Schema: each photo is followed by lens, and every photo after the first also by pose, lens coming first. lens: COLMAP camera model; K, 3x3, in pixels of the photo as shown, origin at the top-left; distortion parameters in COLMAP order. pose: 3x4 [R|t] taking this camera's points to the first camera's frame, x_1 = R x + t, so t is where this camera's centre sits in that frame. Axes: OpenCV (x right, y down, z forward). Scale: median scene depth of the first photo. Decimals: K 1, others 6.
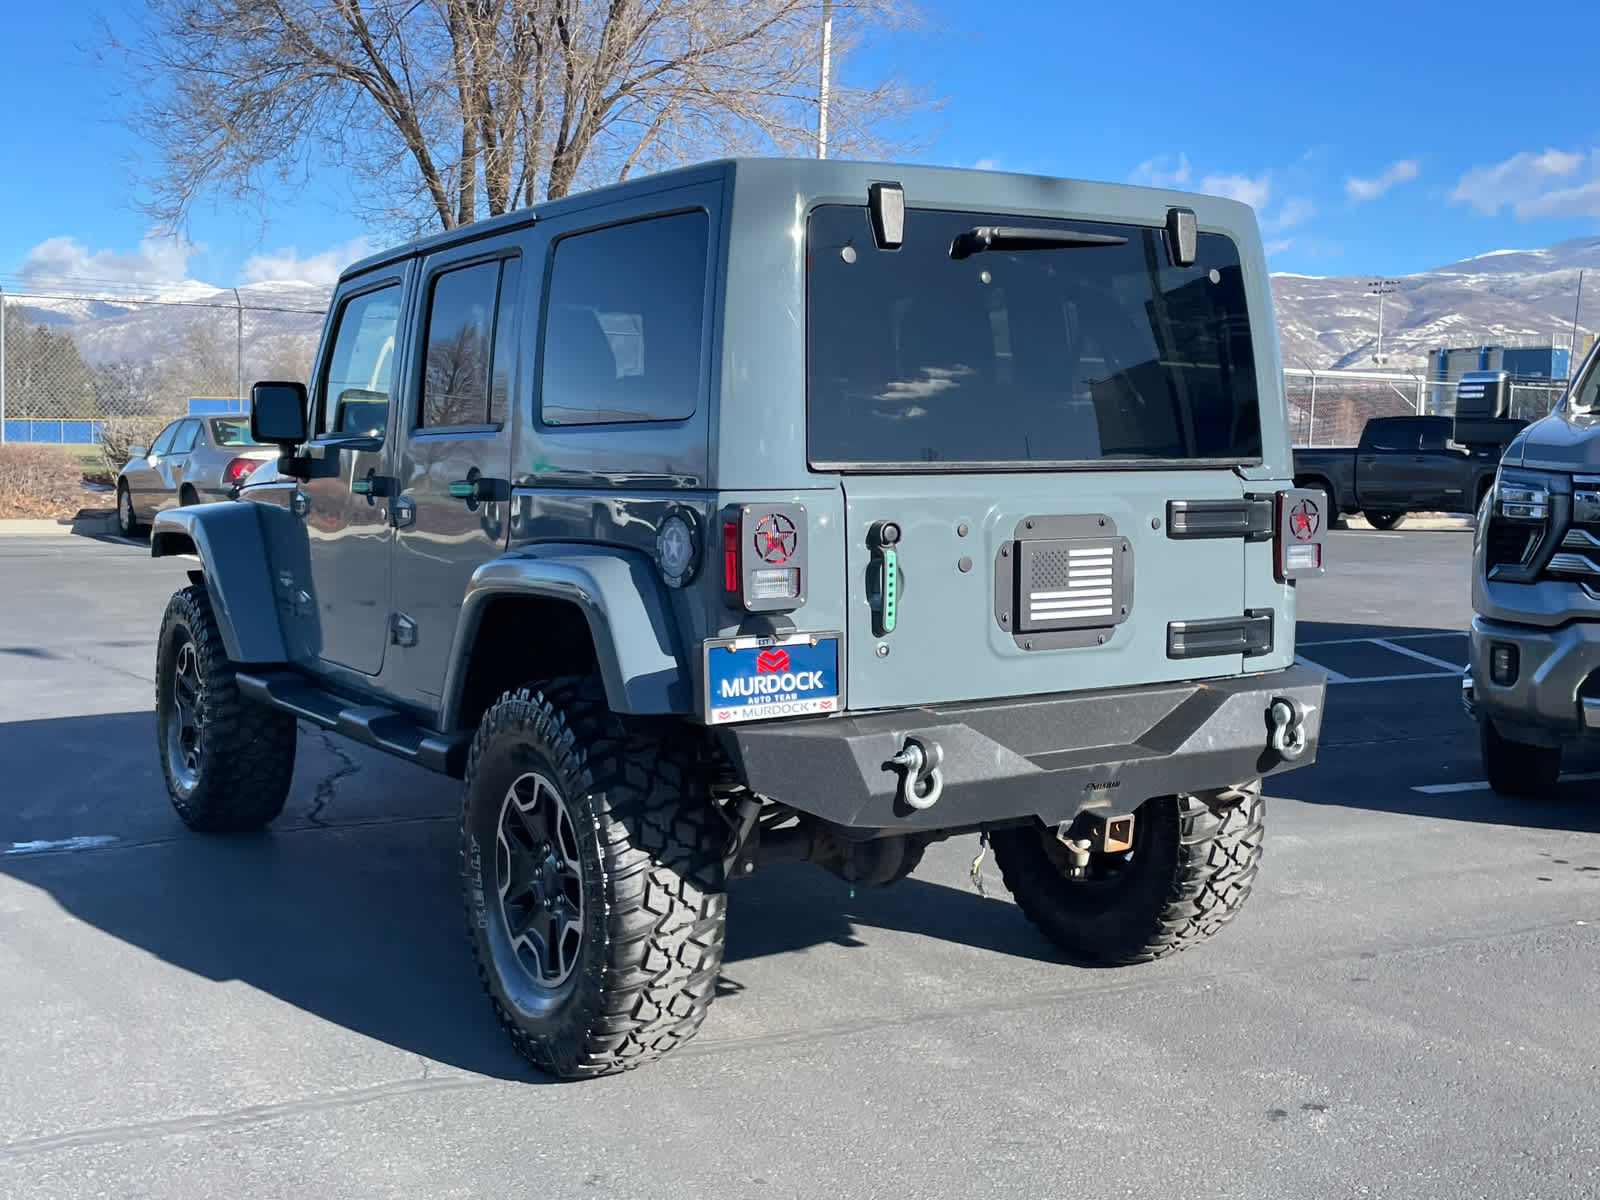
lens RADIAL K [[1825.3, 0, 817.4], [0, 1825.3, 601.2], [0, 0, 1]] dist [0.130607, -0.257191]
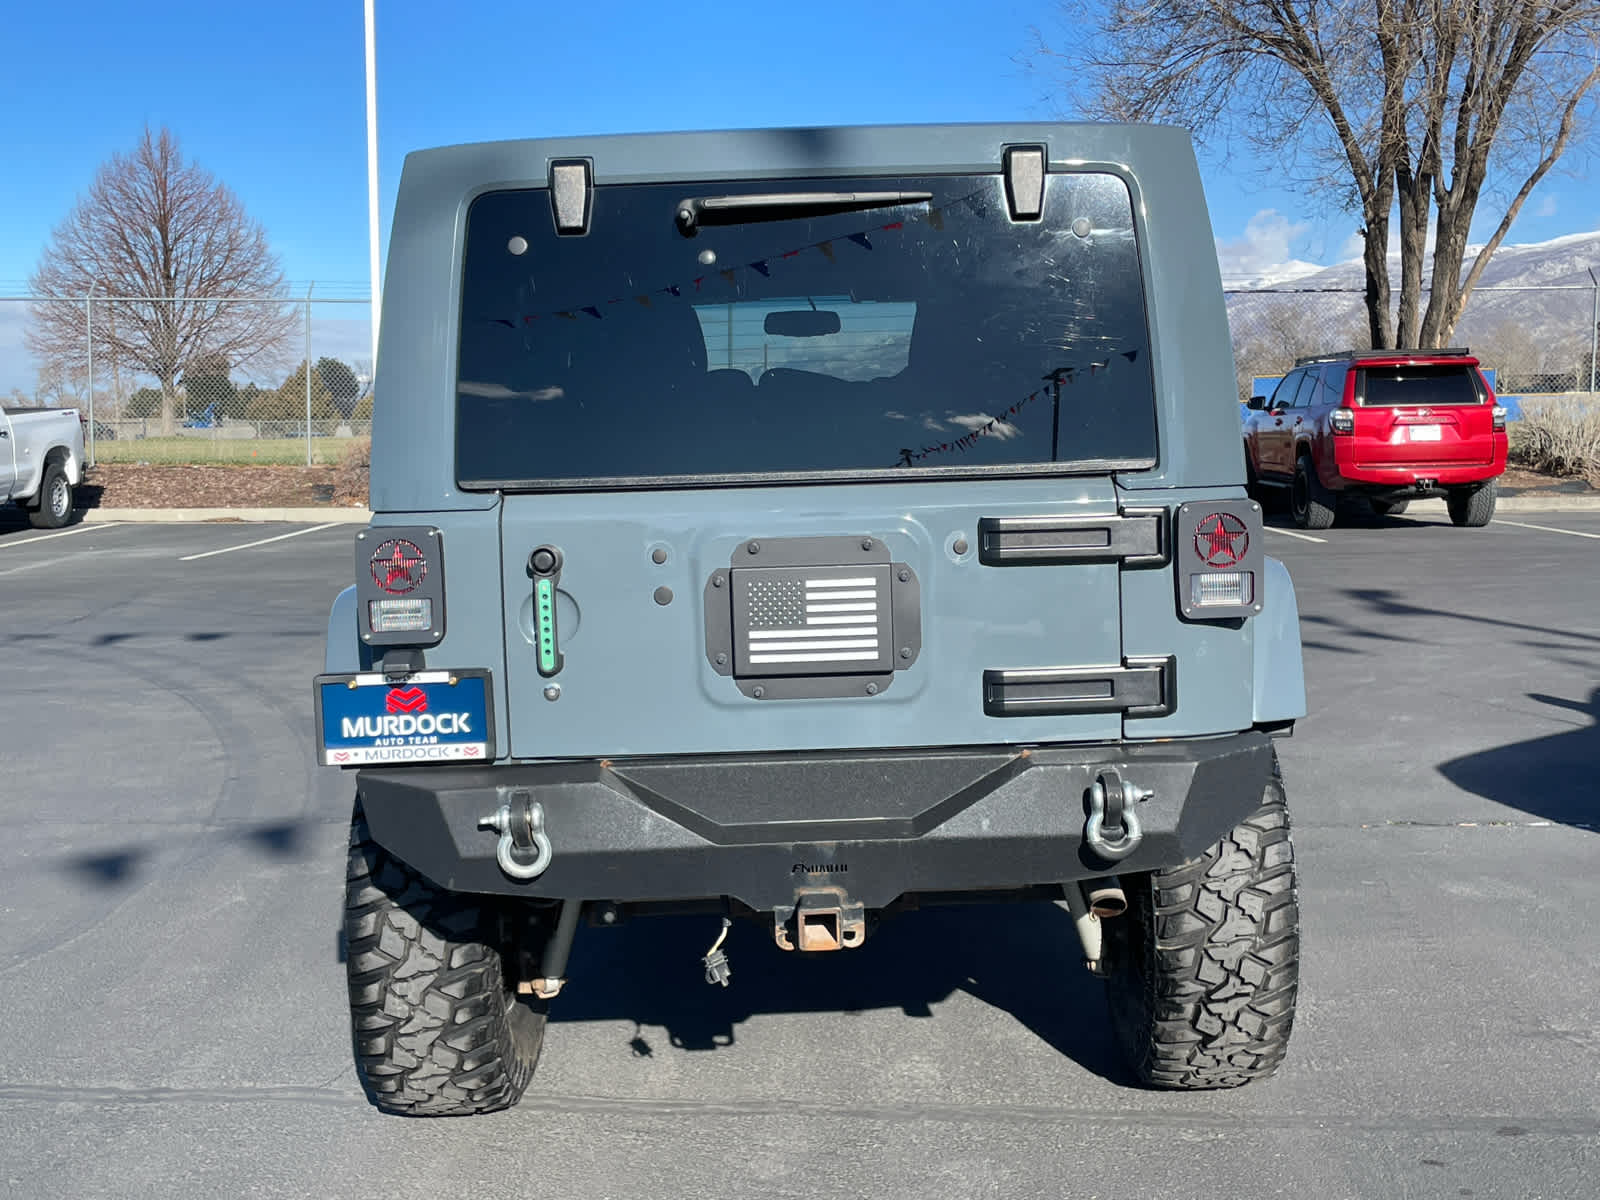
lens RADIAL K [[1825.3, 0, 817.4], [0, 1825.3, 601.2], [0, 0, 1]] dist [0.130607, -0.257191]
pose [[0.842690, 0.023514, -0.537885, 0.593420], [-0.015981, 0.999698, 0.018665, -0.034303], [0.538162, -0.007133, 0.842811, 0.310661]]
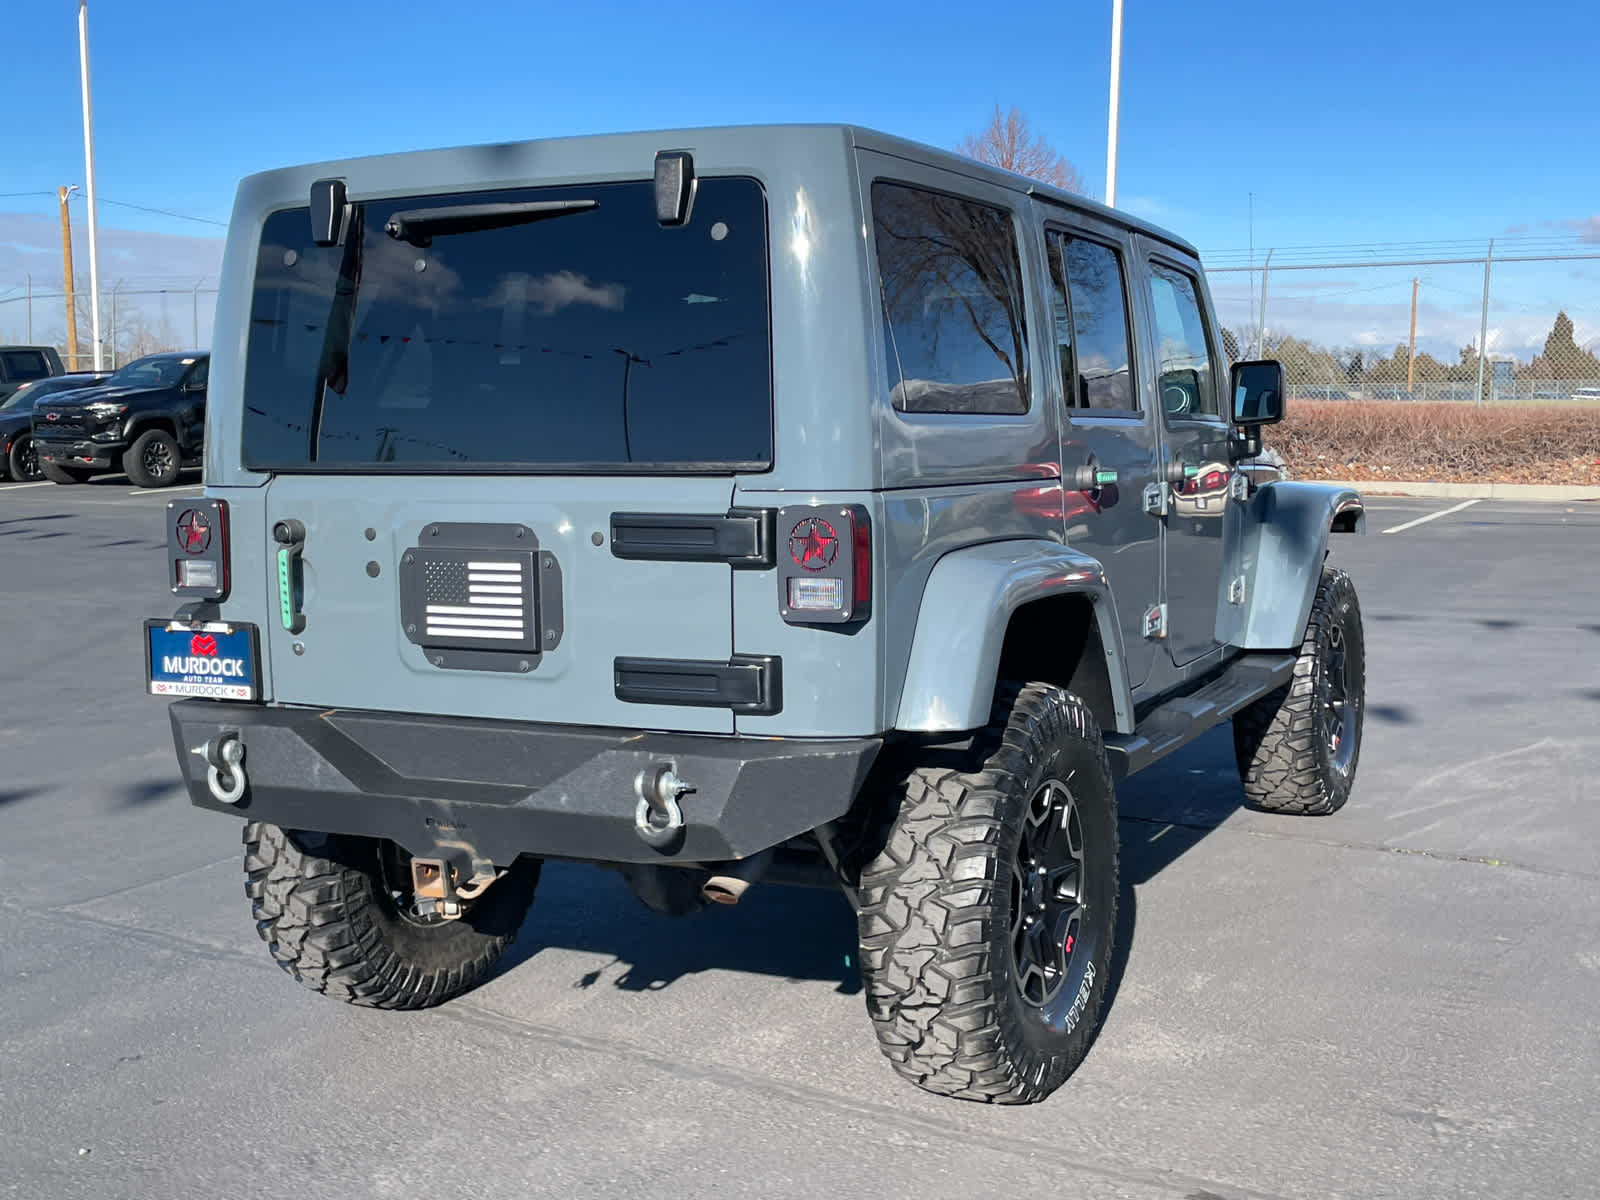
lens RADIAL K [[1825.5, 0, 818.4], [0, 1825.5, 639.7], [0, 0, 1]] dist [0.130305, -0.279042]
pose [[0.513919, 0.095122, -0.852549, 1.016652], [-0.059380, 0.995394, 0.075266, -0.069284], [0.855781, 0.011943, 0.517200, 0.688171]]
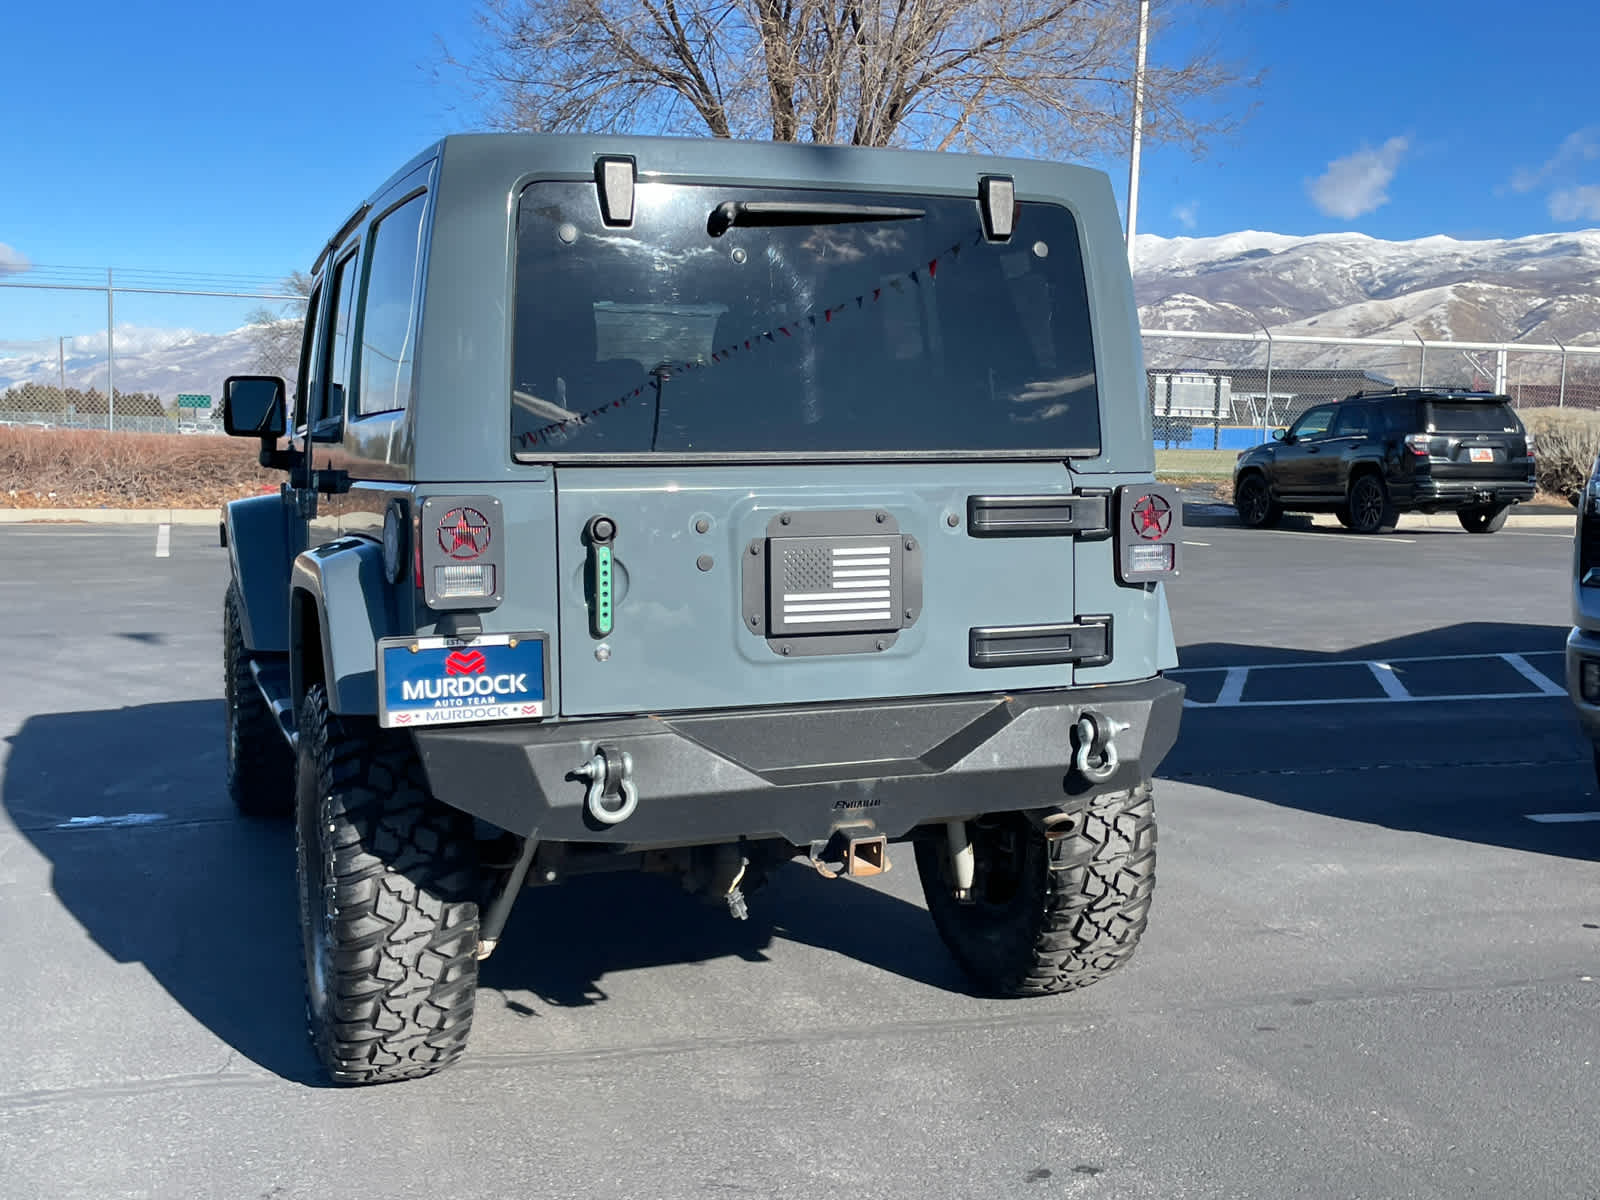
lens RADIAL K [[1825.3, 0, 817.4], [0, 1825.3, 601.2], [0, 0, 1]] dist [0.130607, -0.257191]
pose [[0.978604, 0.014144, -0.205268, 0.323861], [-0.013370, 0.999897, 0.005157, -0.005996], [0.205320, -0.002302, 0.978692, 0.095253]]
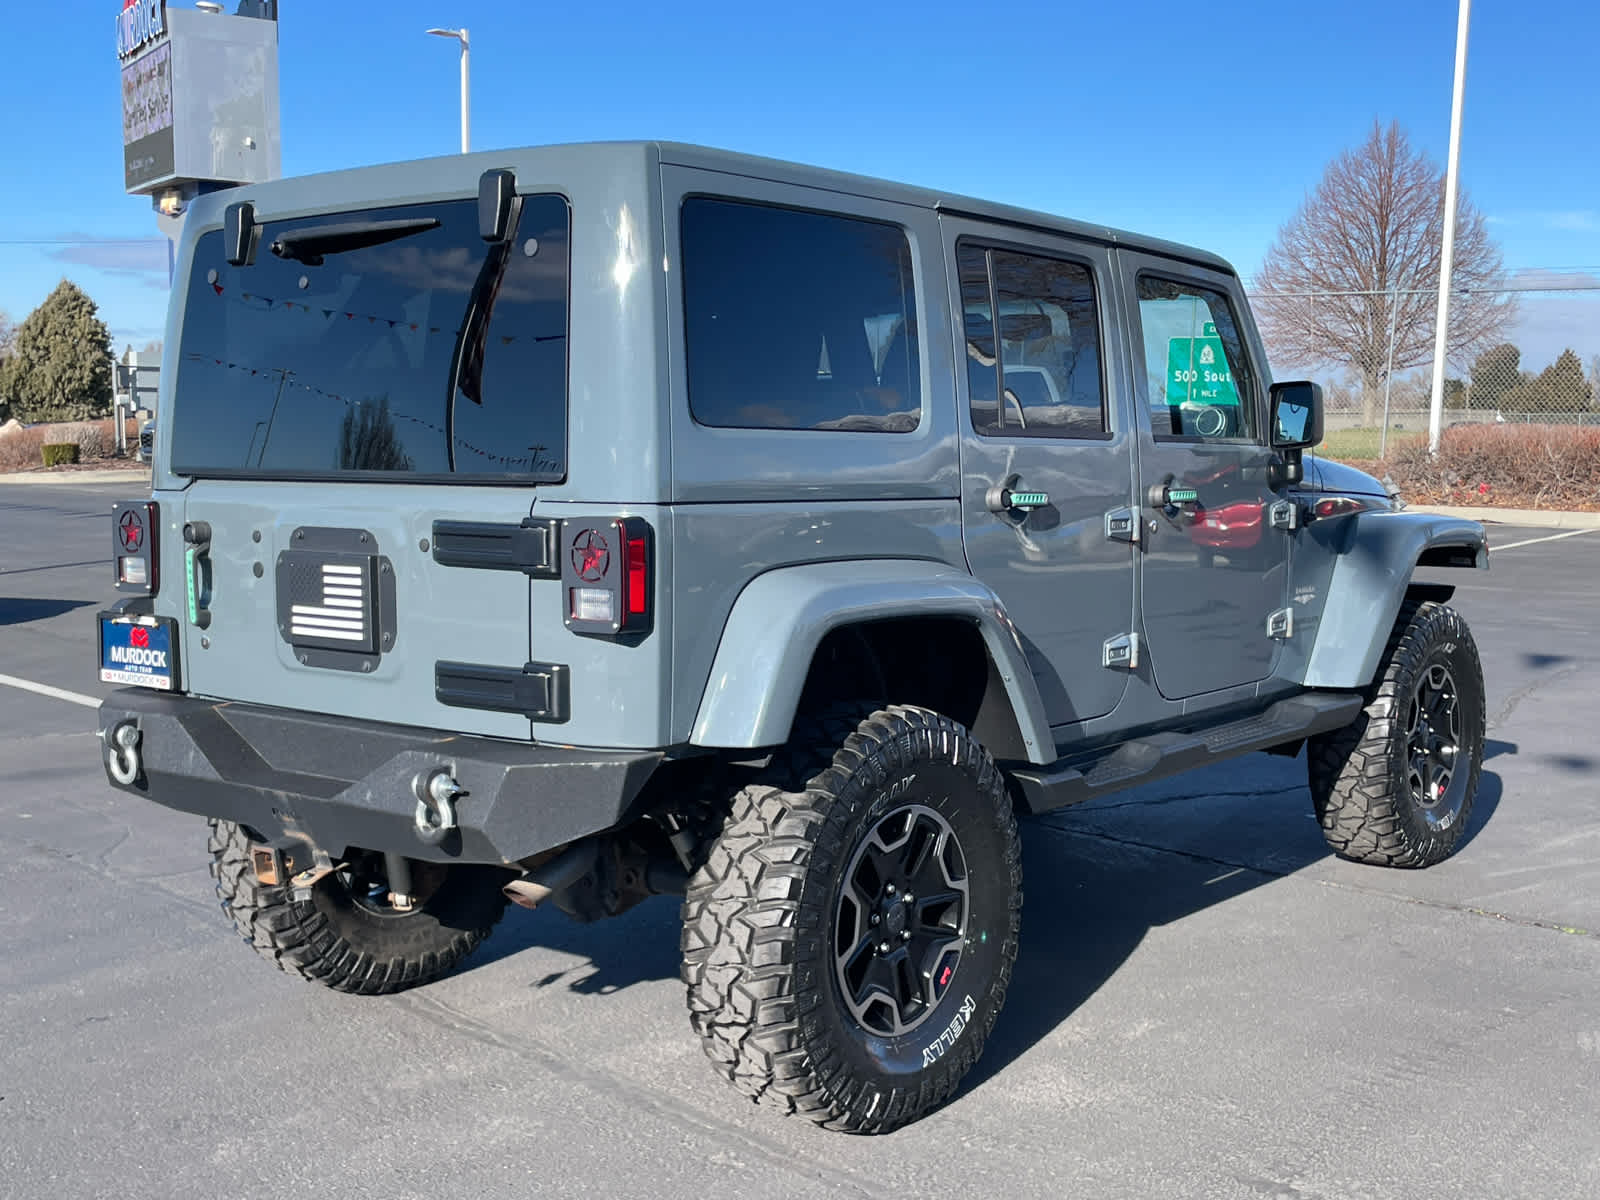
lens RADIAL K [[1825.5, 0, 818.4], [0, 1825.5, 639.7], [0, 0, 1]] dist [0.130305, -0.279042]
pose [[0.325205, 0.100300, -0.940309, 1.131848], [-0.081760, 0.993618, 0.077710, -0.085464], [0.942102, 0.051609, 0.331330, 0.940129]]
